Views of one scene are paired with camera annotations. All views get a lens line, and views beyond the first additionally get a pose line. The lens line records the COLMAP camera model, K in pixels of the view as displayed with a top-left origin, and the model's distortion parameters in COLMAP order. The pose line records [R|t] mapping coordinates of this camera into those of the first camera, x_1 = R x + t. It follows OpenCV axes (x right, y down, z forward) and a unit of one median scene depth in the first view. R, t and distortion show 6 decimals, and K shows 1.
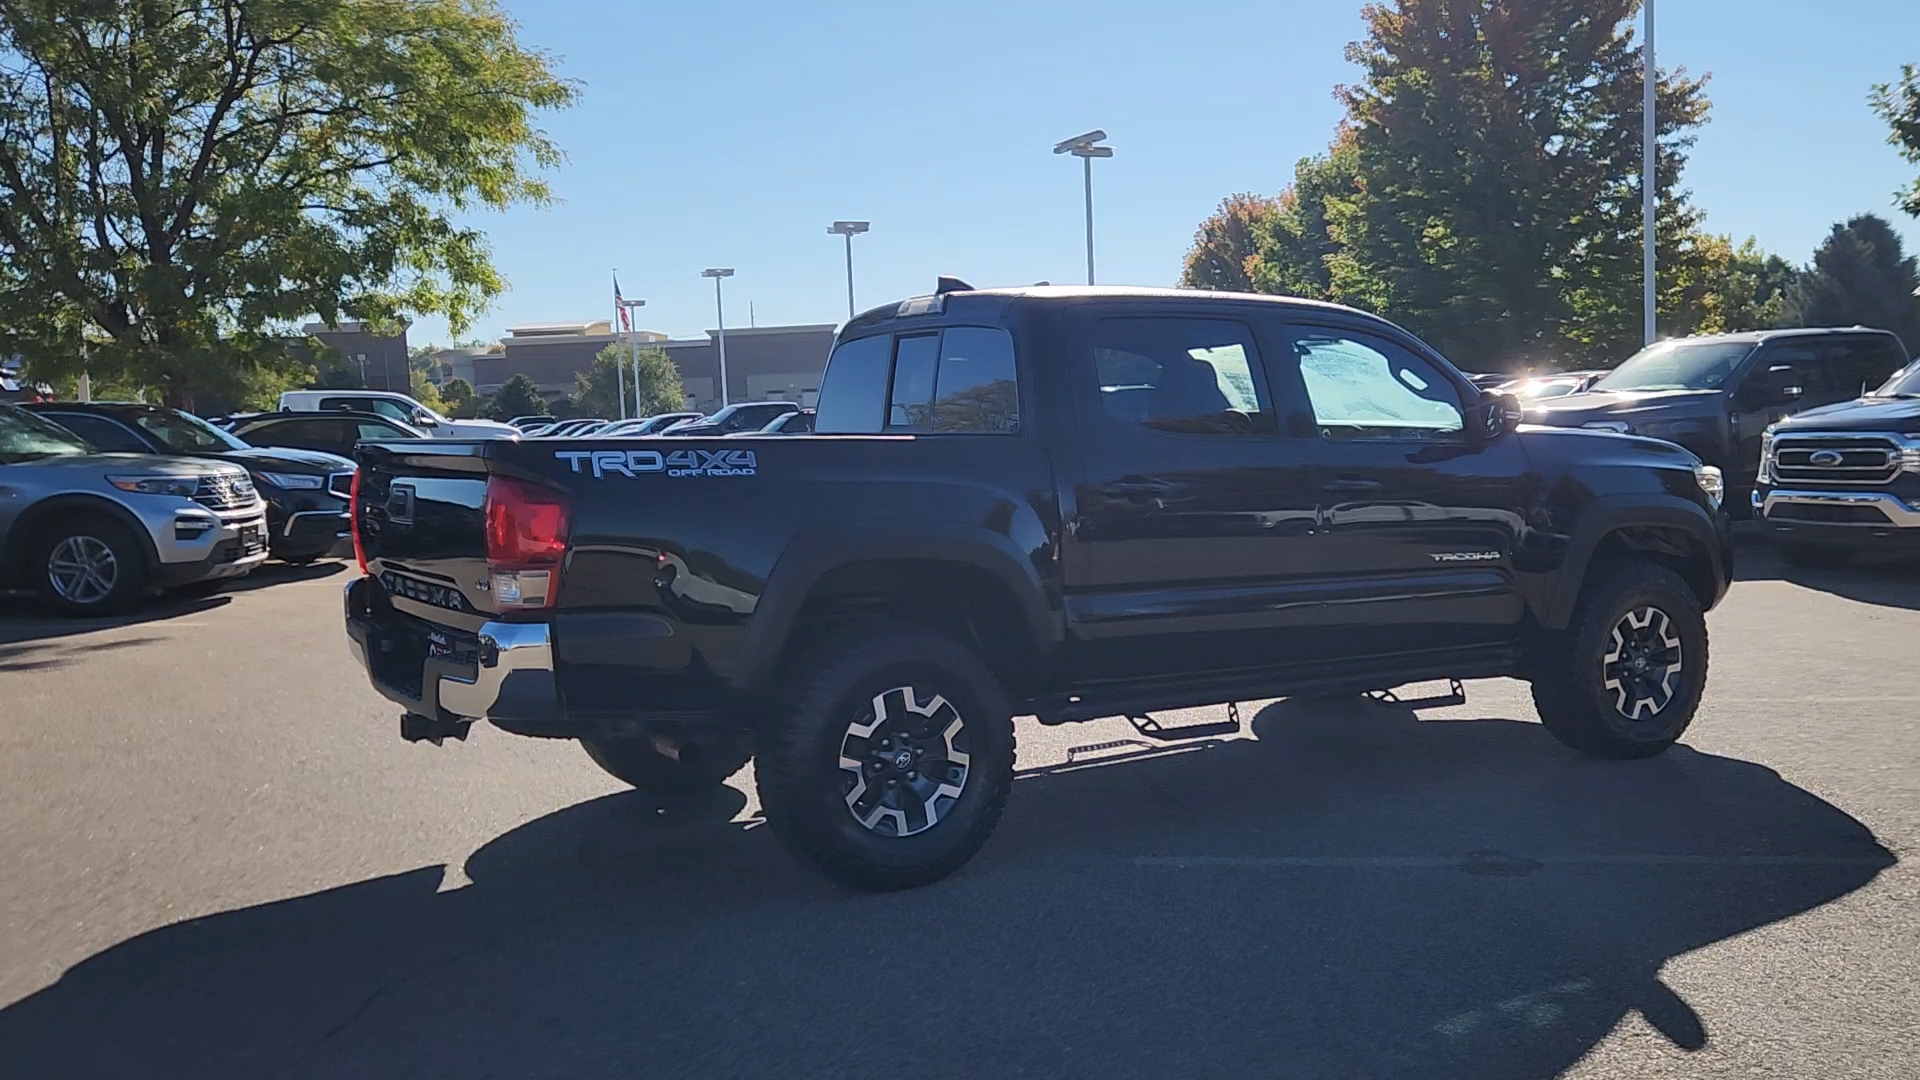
lens RADIAL K [[1732.8, 0, 949.7], [0, 1732.8, 547.8], [0, 0, 1]] dist [0.040591, -0.031120]
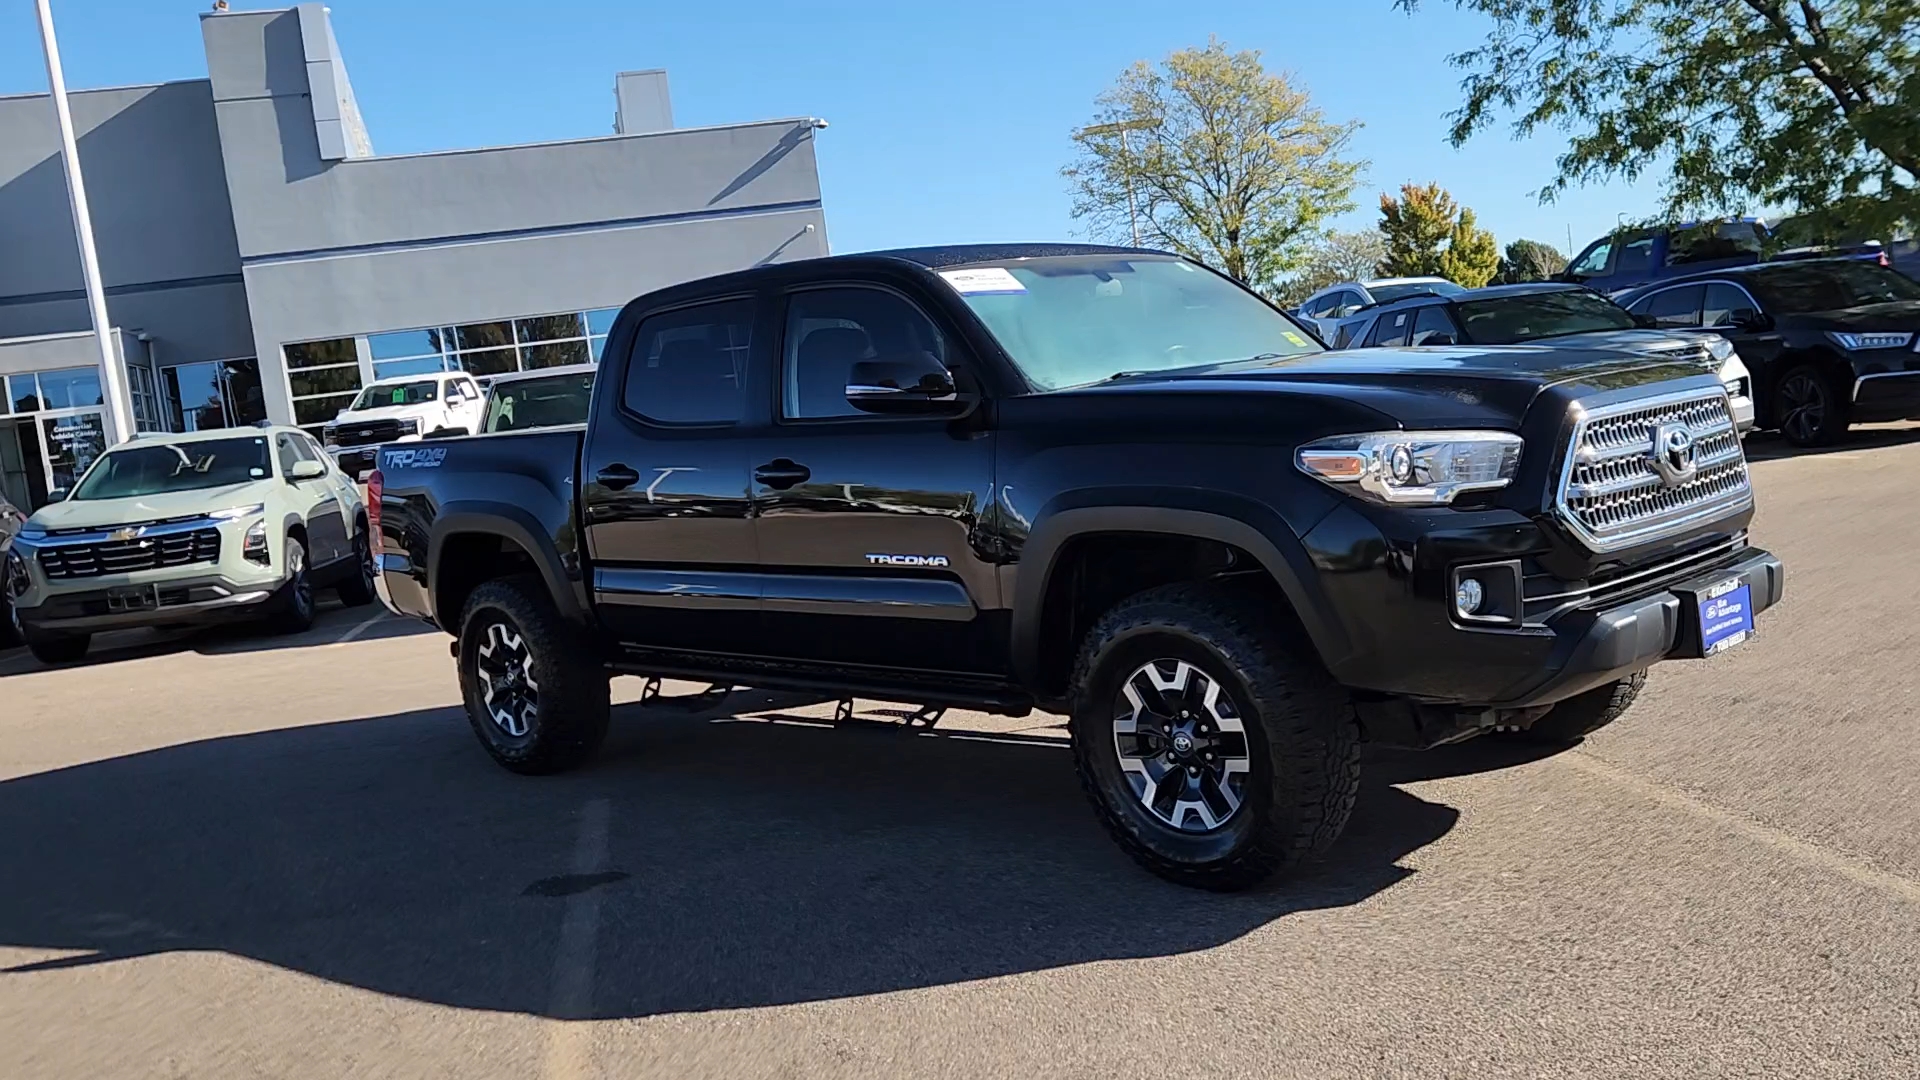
lens RADIAL K [[1732.8, 0, 949.7], [0, 1732.8, 547.8], [0, 0, 1]] dist [0.040591, -0.031120]
pose [[0.223447, 0.084761, -0.971024, 0.997035], [0.027703, 0.995257, 0.093251, -0.069385], [0.974322, -0.047737, 0.220039, 0.775924]]
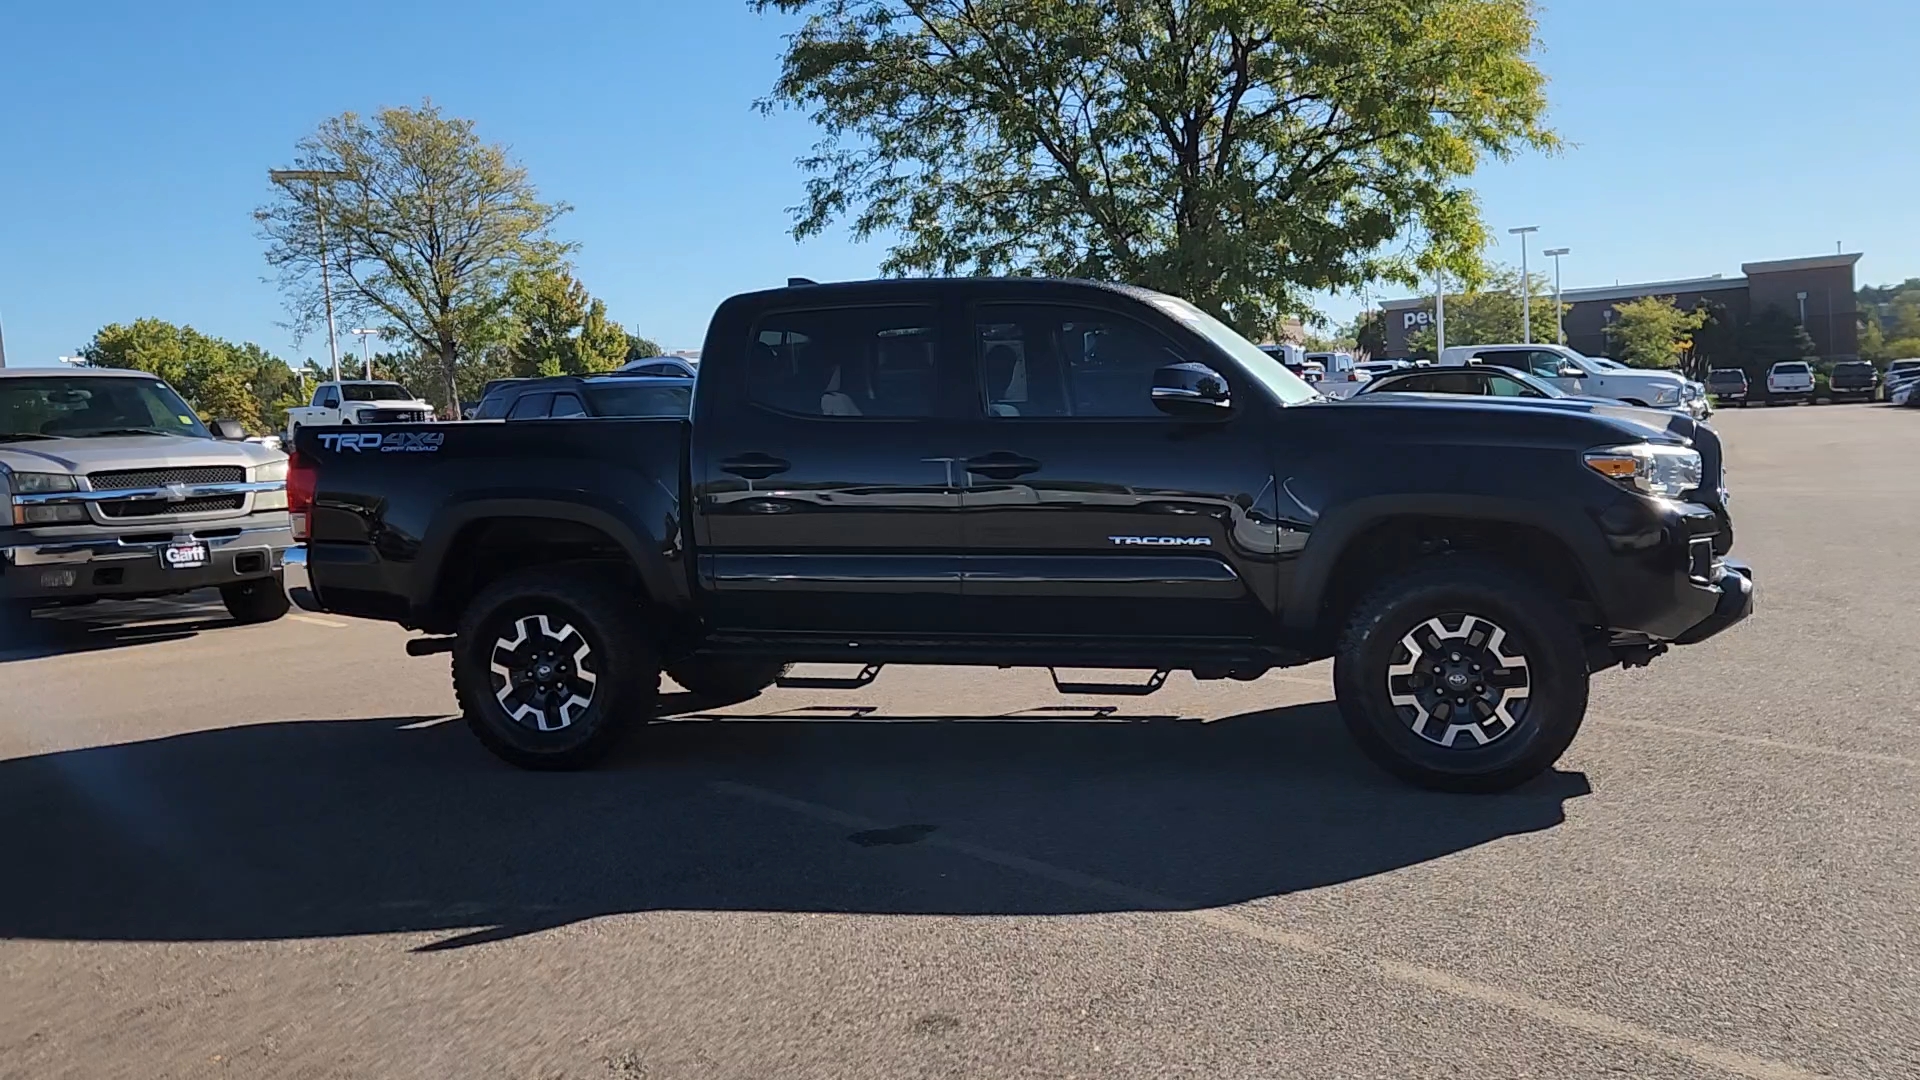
lens RADIAL K [[1732.8, 0, 949.7], [0, 1732.8, 547.8], [0, 0, 1]] dist [0.040591, -0.031120]
pose [[0.682685, 0.053053, -0.728784, 0.833539], [-0.029945, 0.998554, 0.044641, -0.027507], [0.730099, -0.008652, 0.683287, 0.251677]]
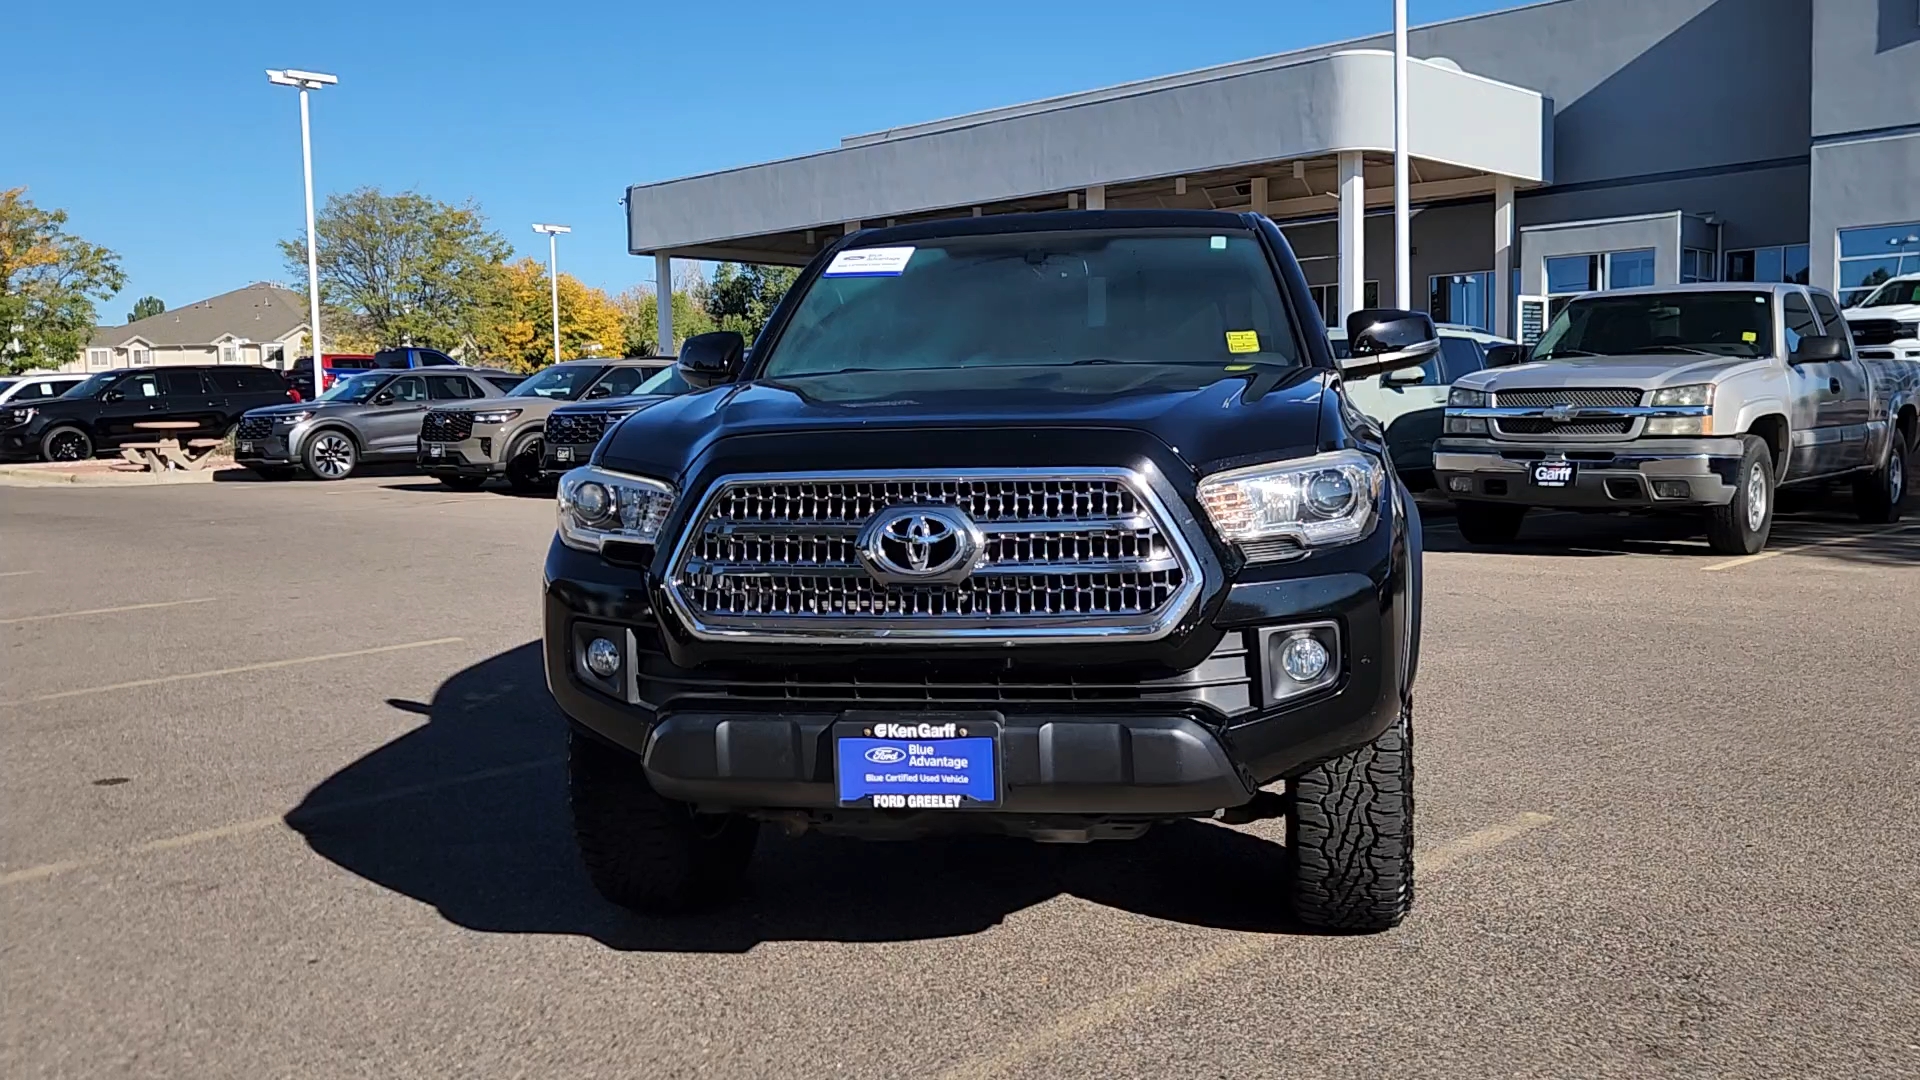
lens RADIAL K [[1732.8, 0, 949.7], [0, 1732.8, 547.8], [0, 0, 1]] dist [0.040591, -0.031120]
pose [[-0.666032, 0.108238, -0.738029, 0.788866], [-0.018446, 0.986723, 0.161358, -0.114920], [0.745695, 0.121084, -0.655192, 1.499195]]
